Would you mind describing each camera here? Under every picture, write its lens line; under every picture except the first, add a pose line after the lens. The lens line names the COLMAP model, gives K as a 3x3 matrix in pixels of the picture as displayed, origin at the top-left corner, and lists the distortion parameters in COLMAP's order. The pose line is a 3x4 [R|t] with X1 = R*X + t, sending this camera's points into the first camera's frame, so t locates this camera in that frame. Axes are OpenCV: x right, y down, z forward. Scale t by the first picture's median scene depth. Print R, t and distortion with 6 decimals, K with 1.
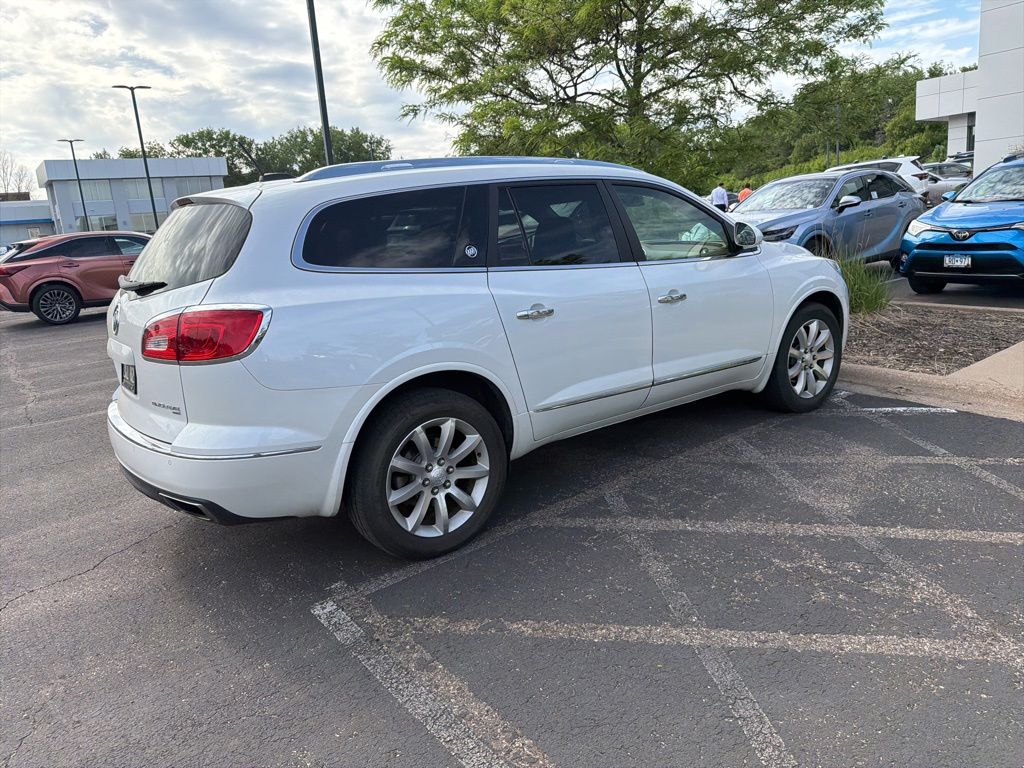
lens RADIAL K [[724.2, 0, 504.4], [0, 724.2, 367.9], [0, 0, 1]] dist [0.029392, -0.036854]
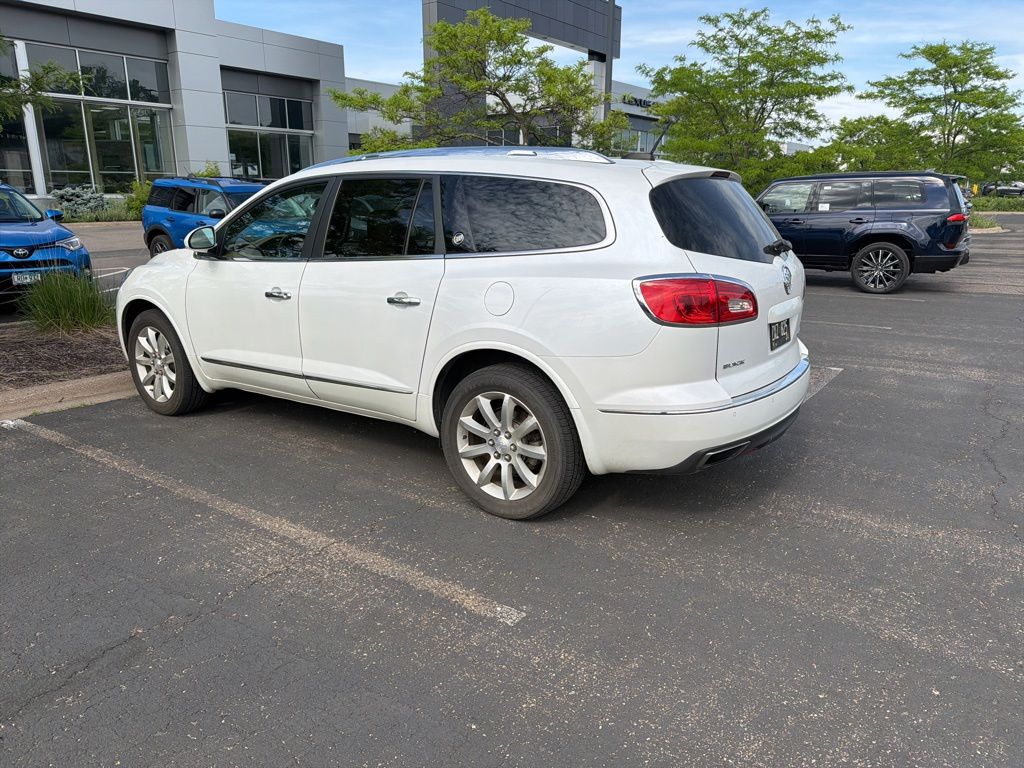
lens RADIAL K [[724.2, 0, 514.7], [0, 724.2, 377.8], [0, 0, 1]] dist [0.029392, -0.036854]
pose [[-0.305448, -0.156991, 0.939178, -1.175210], [0.211547, 0.950478, 0.227681, -0.210586], [-0.928412, 0.268225, -0.257111, 1.371025]]
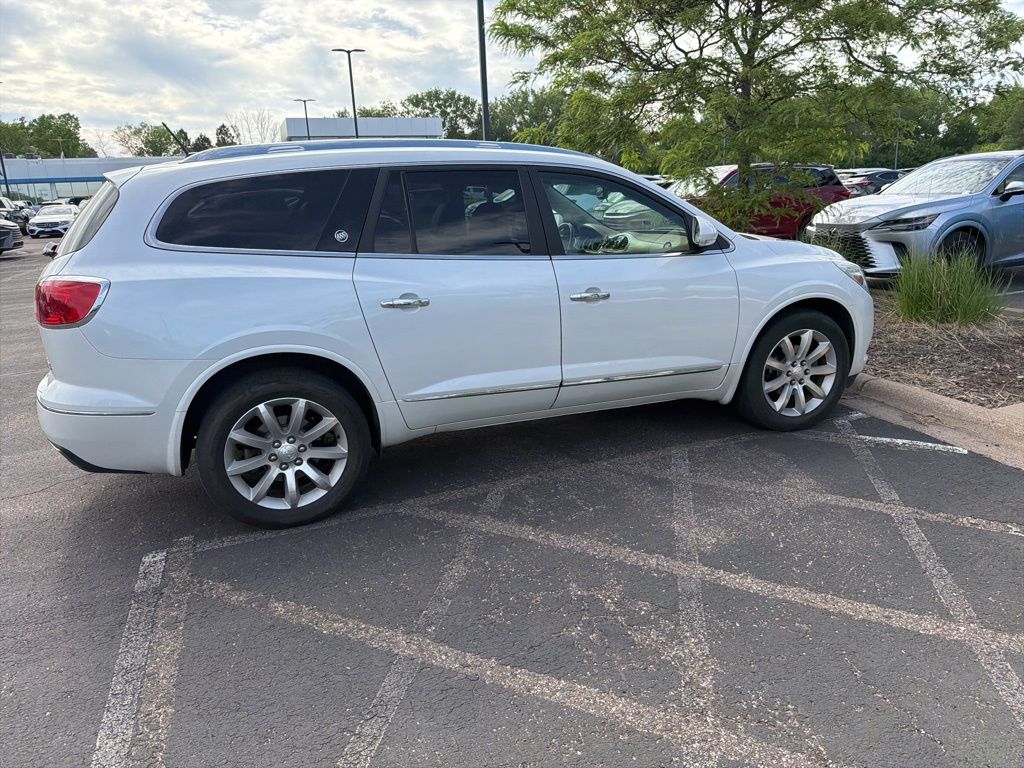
lens RADIAL K [[724.2, 0, 516.9], [0, 724.2, 379.3], [0, 0, 1]] dist [0.029392, -0.036854]
pose [[0.961956, 0.103866, -0.252691, 0.391134], [-0.087867, 0.993393, 0.073826, -0.050052], [0.258690, -0.048814, 0.964726, 0.064018]]
